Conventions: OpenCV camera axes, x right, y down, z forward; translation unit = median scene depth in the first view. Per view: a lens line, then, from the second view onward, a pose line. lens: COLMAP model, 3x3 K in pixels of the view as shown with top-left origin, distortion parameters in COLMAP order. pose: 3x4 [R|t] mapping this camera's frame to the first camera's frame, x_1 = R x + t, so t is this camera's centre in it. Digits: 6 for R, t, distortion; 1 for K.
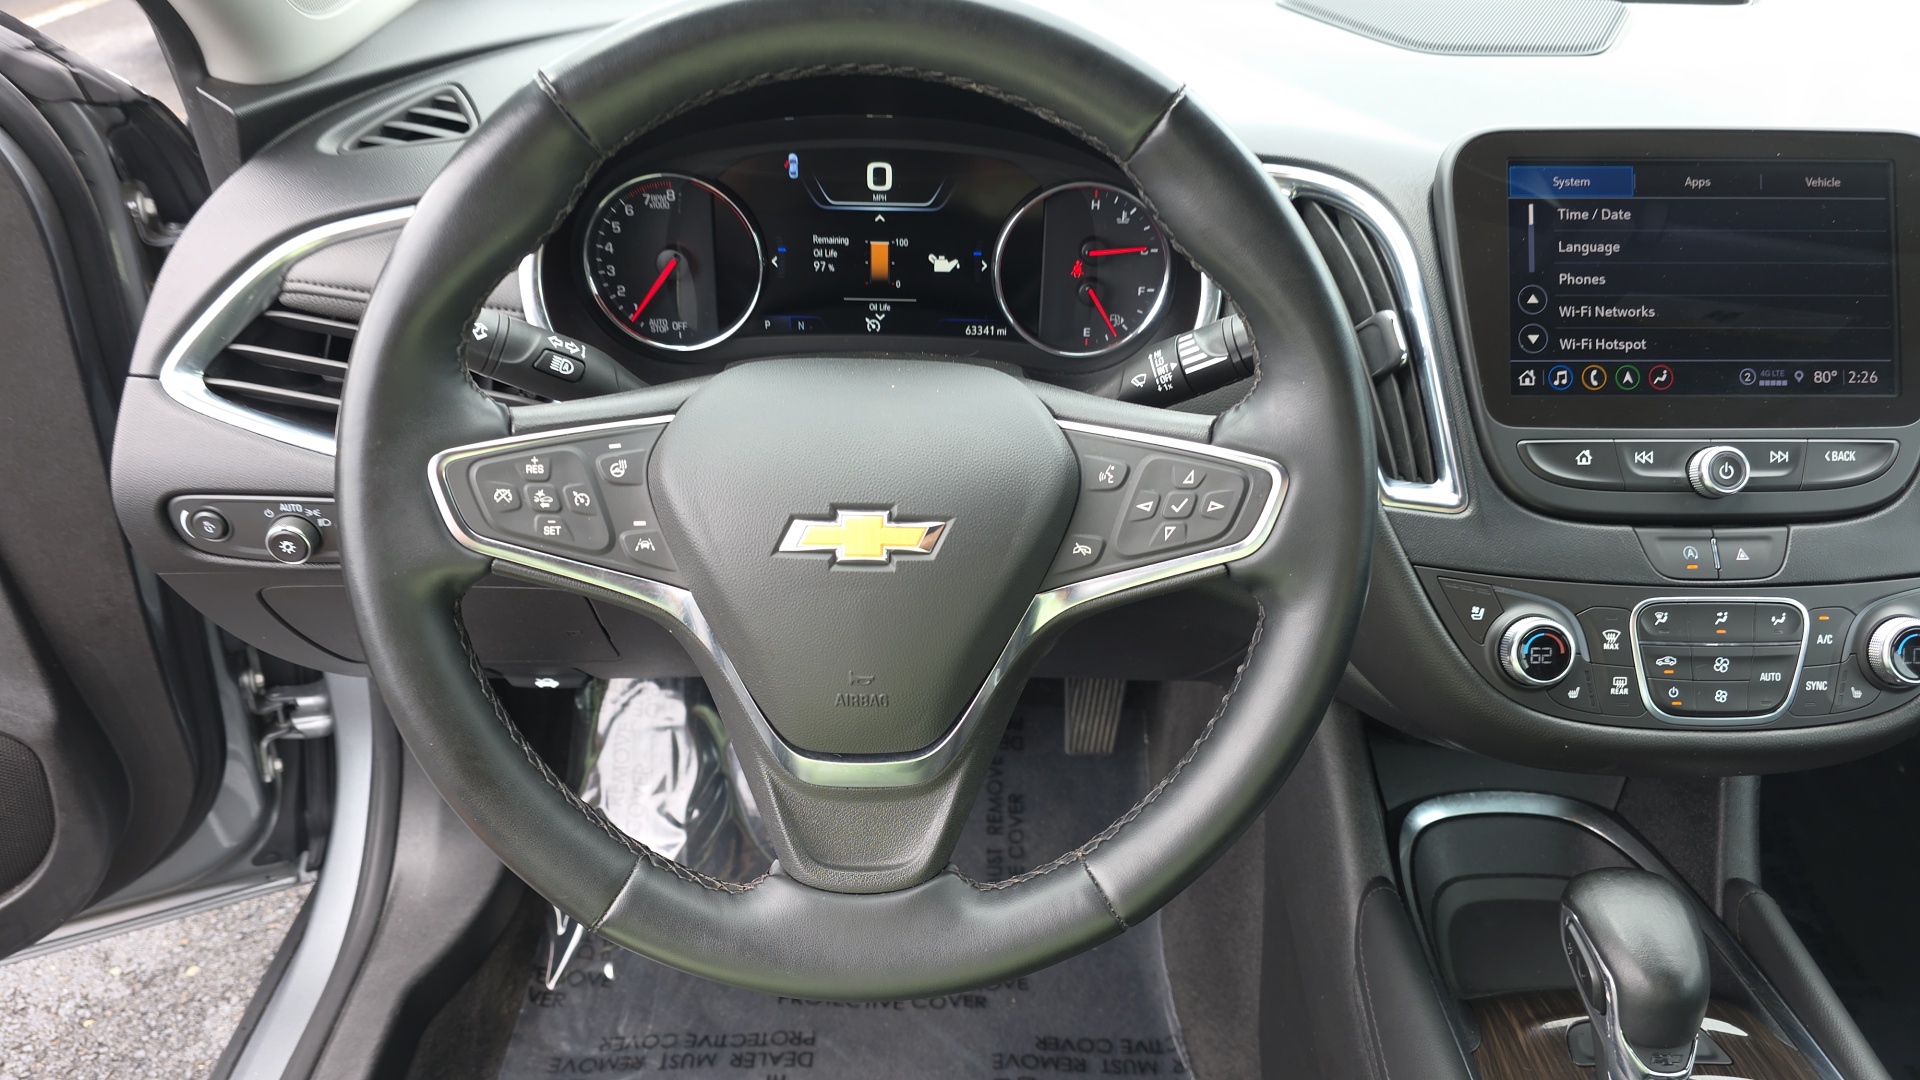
lens RADIAL K [[1277.4, 0, 955.3], [0, 1277.4, 556.7], [0, 0, 1]] dist [0.069333, -0.082416]
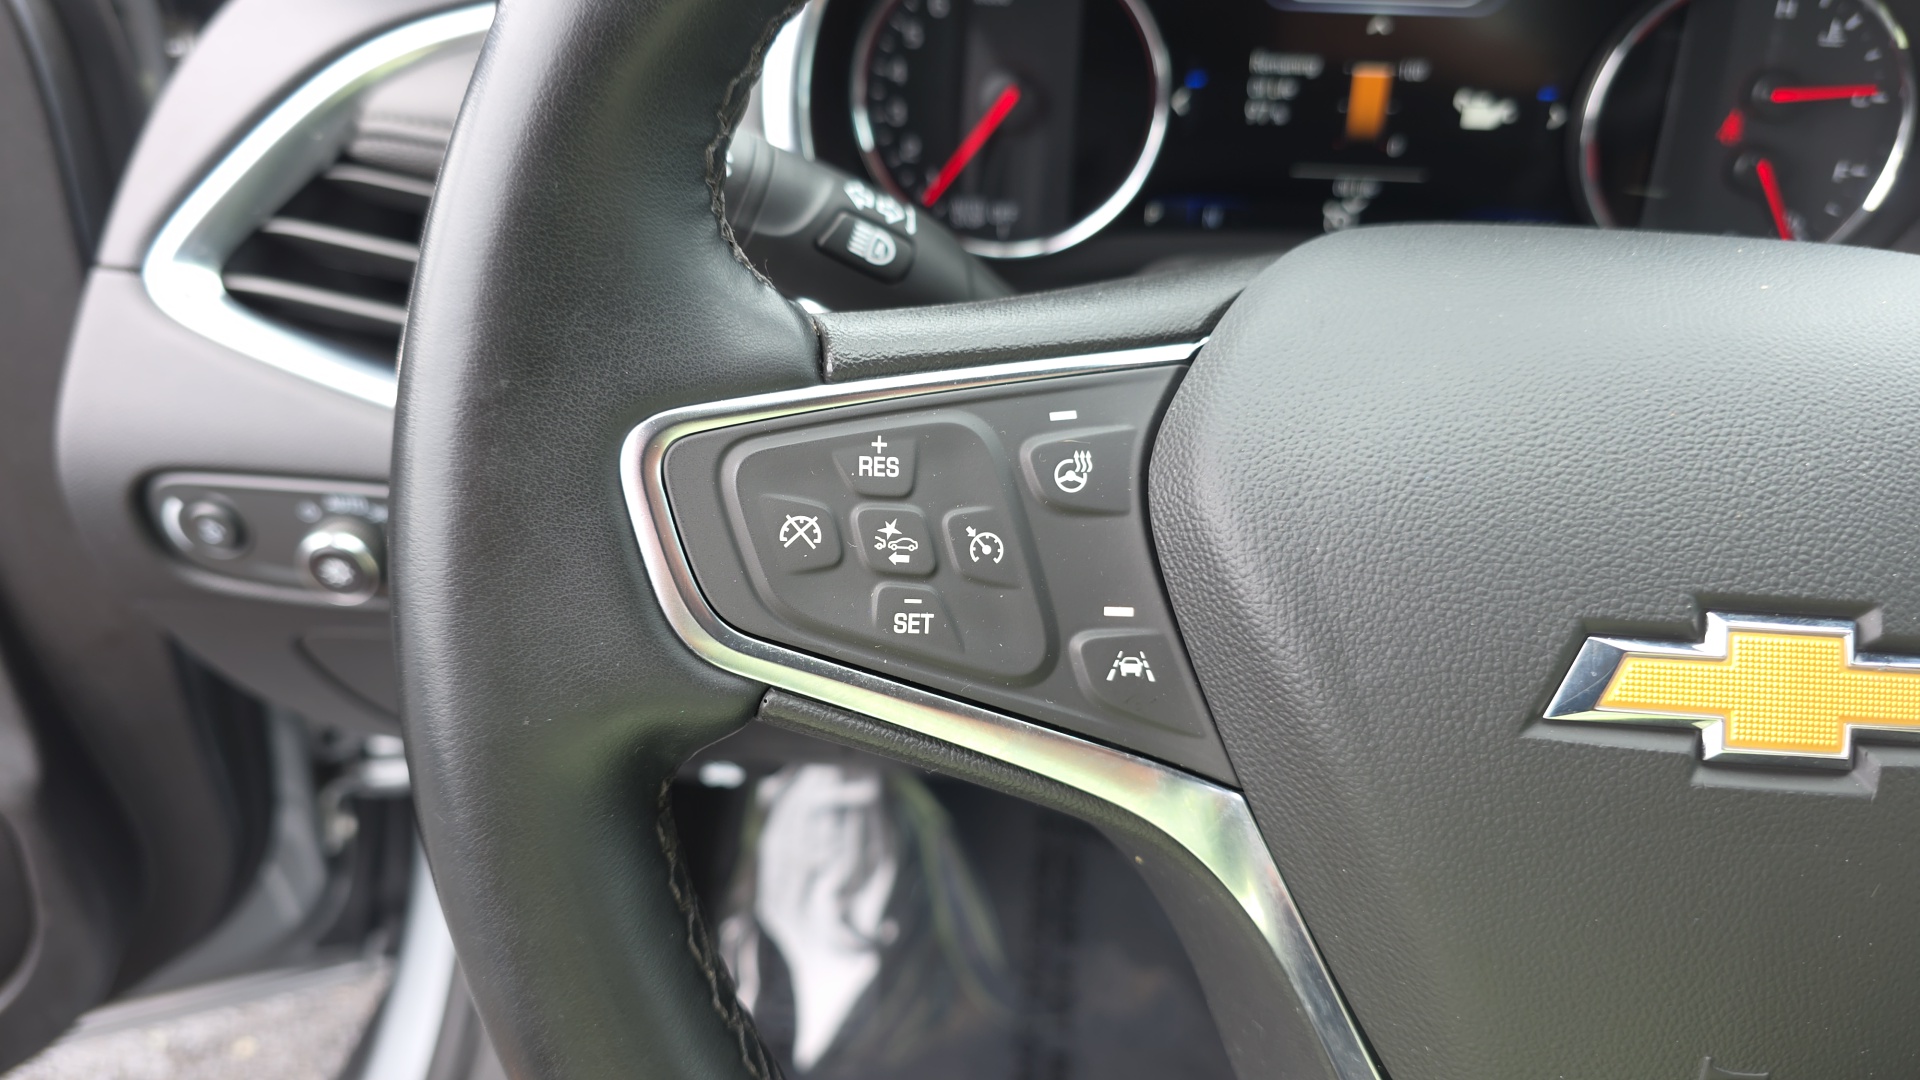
lens RADIAL K [[1345.0, 0, 948.5], [0, 1345.0, 523.8], [0, 0, 1]] dist [0.010743, -0.042754]
pose [[0.994993, 0.044855, -0.089309, -0.212679], [-0.046154, 0.998856, -0.012537, -0.036820], [0.088644, 0.016597, 0.995925, 0.470357]]
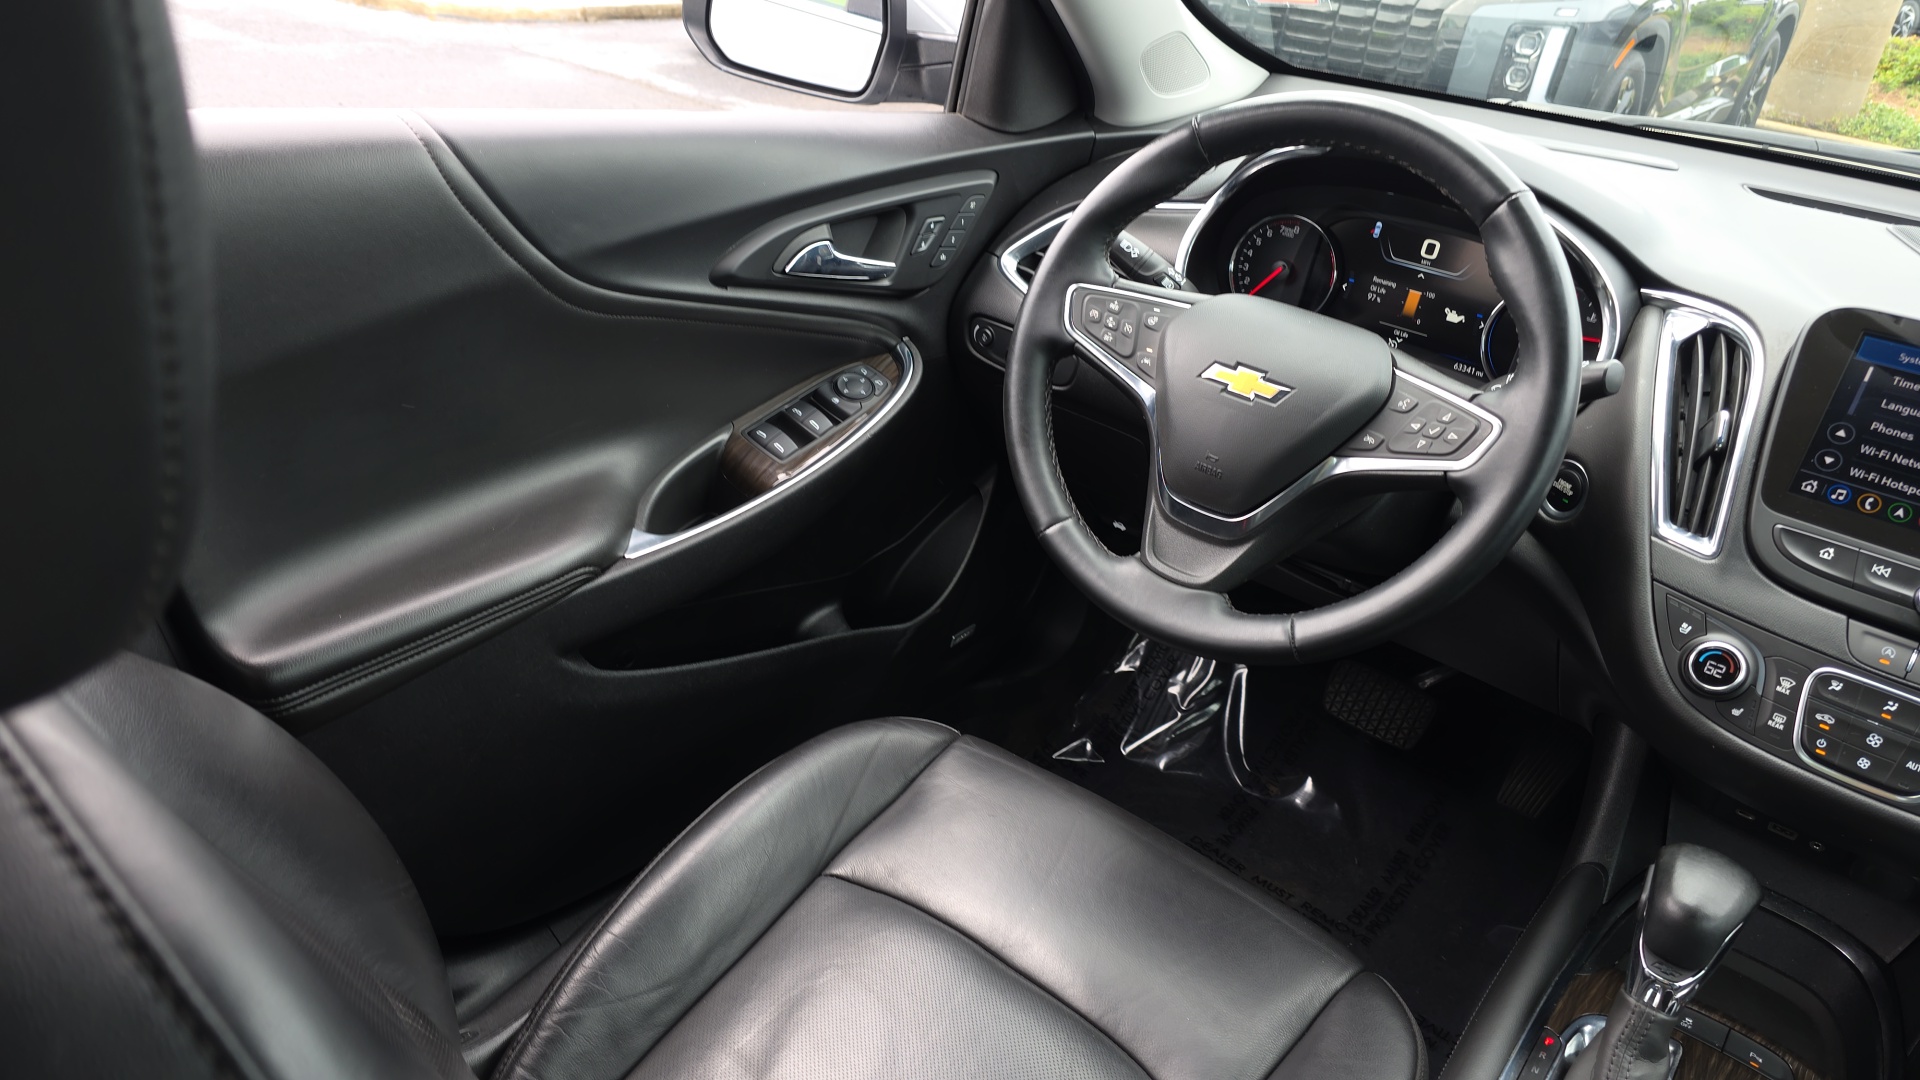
lens RADIAL K [[1304.5, 0, 900.7], [0, 1304.5, 521.8], [0, 0, 1]] dist [0.055581, -0.056155]
pose [[0.734850, 0.350836, -0.580439, 0.561232], [-0.427061, 0.904204, 0.005861, 0.282181], [0.526891, 0.243575, 0.814283, -0.569649]]
